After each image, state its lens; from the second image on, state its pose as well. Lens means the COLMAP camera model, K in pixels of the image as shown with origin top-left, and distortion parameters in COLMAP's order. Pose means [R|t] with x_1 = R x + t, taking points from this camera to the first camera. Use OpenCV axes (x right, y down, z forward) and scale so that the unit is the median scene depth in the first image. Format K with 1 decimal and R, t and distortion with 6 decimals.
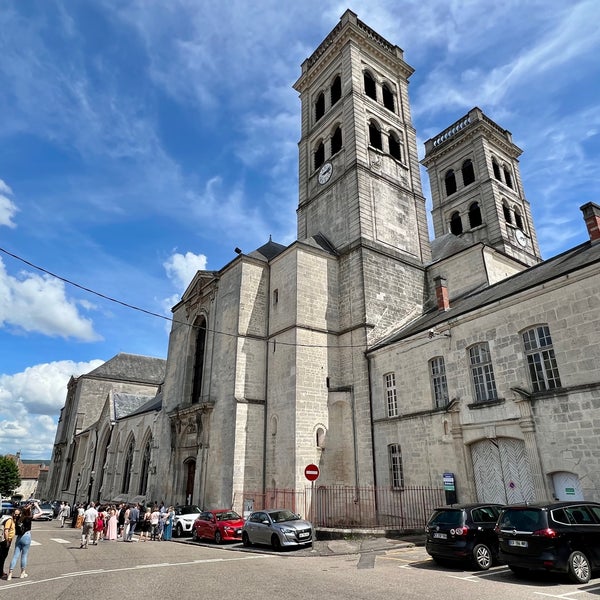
lens RADIAL K [[452.8, 0, 300.0], [0, 452.8, 300.0], [0, 0, 1]] dist [0.028736, 0.001166]
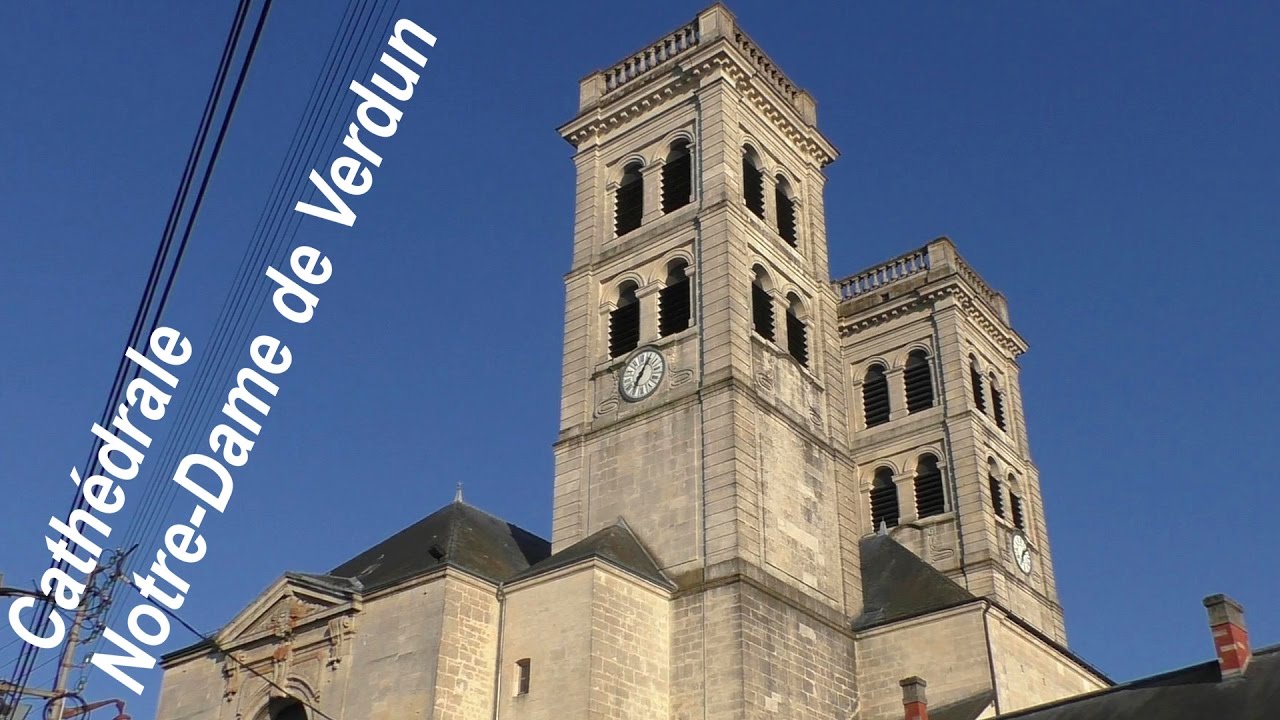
lens RADIAL K [[1403.4, 0, 640.0], [0, 1403.4, 360.0], [0, 0, 1]] dist [-0.020189, -0.010454]
pose [[0.956563, 0.139125, 0.256186, -0.291002], [-0.104270, 0.983922, -0.145001, -0.107080], [-0.272240, 0.111990, 0.955690, -0.250824]]
